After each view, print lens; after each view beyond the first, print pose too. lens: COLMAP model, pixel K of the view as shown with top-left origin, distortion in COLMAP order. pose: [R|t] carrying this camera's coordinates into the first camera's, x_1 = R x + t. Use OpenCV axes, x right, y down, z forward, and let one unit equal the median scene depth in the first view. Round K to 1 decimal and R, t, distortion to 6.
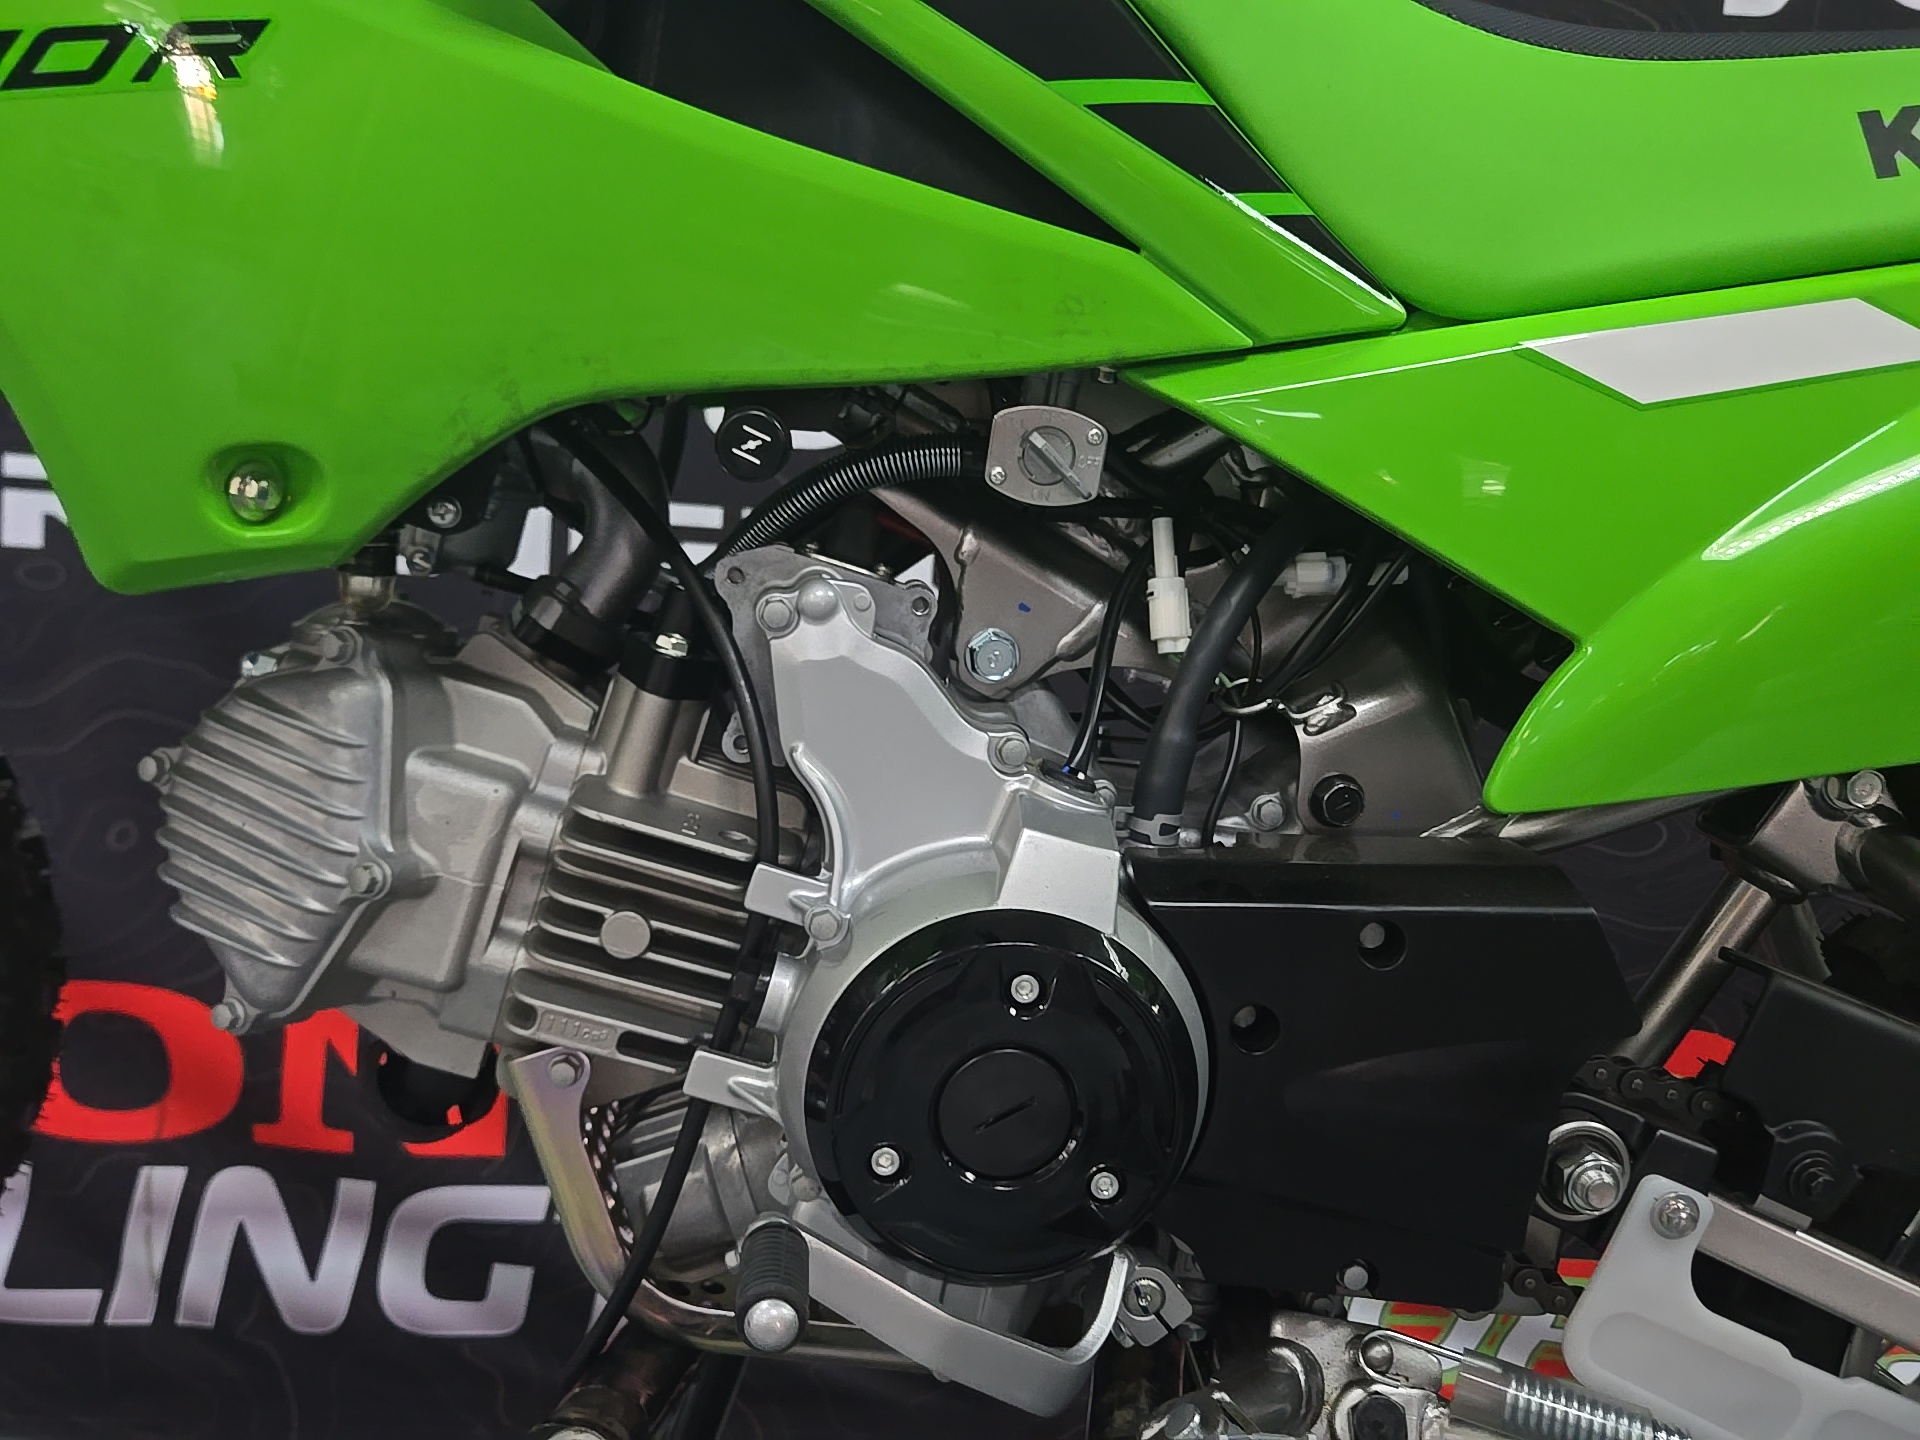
lens RADIAL K [[1656.6, 0, 952.6], [0, 1656.6, 731.7], [0, 0, 1]] dist [0.038711, -0.008732]
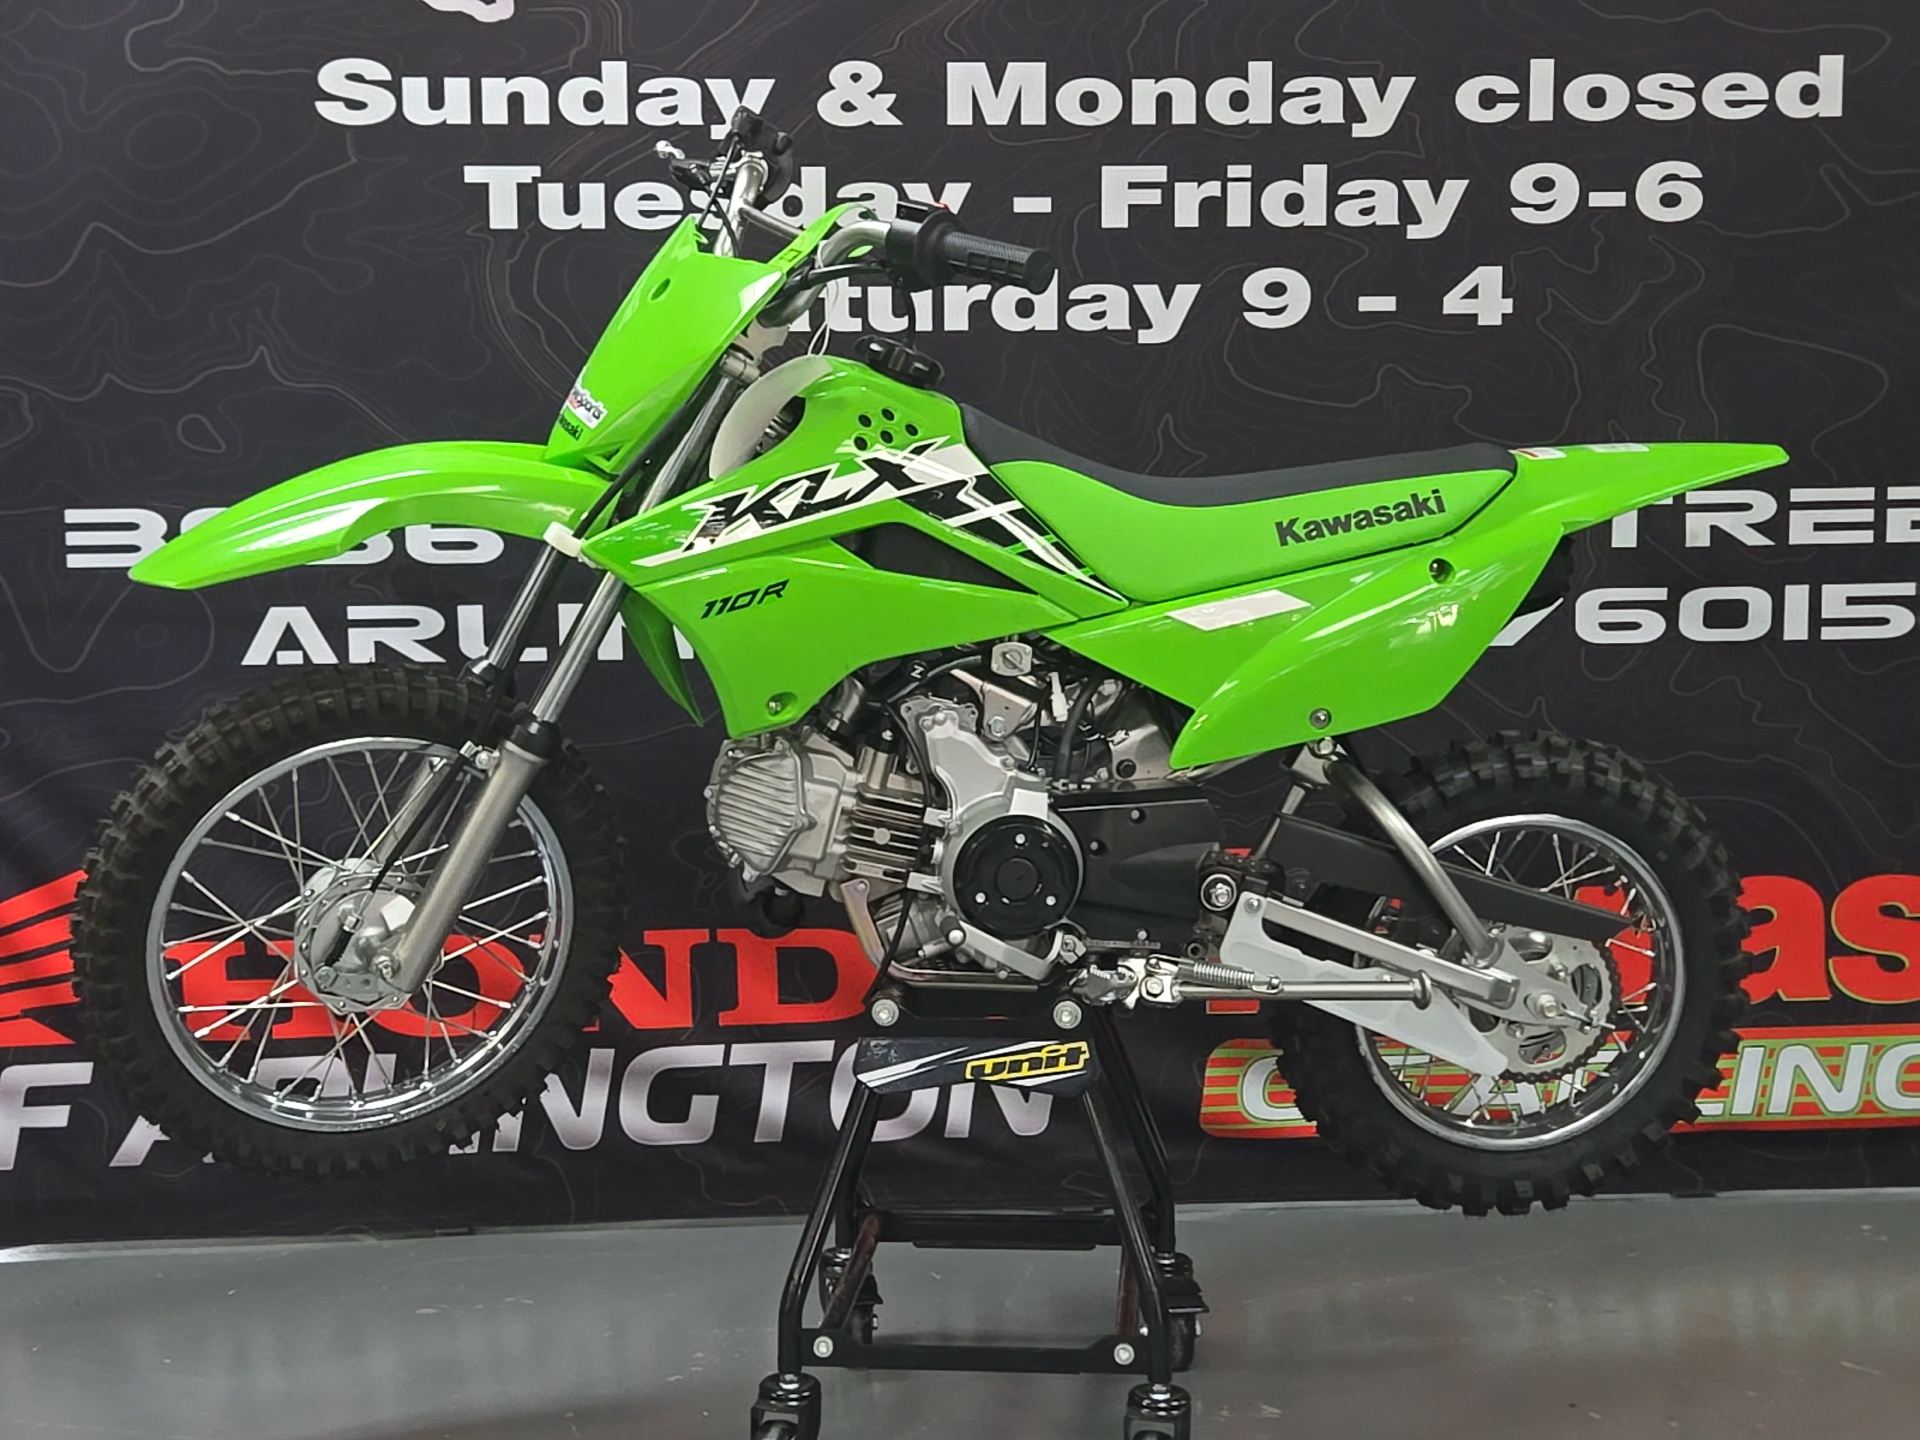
lens RADIAL K [[2560.2, 0, 965.0], [0, 2560.2, 698.4], [0, 0, 1]] dist [0.031233, -0.025947]
pose [[0.995675, -0.082575, 0.042575, -0.218717], [0.081923, 0.996496, 0.016851, -0.179265], [-0.043817, -0.013290, 0.998951, -3.437300]]
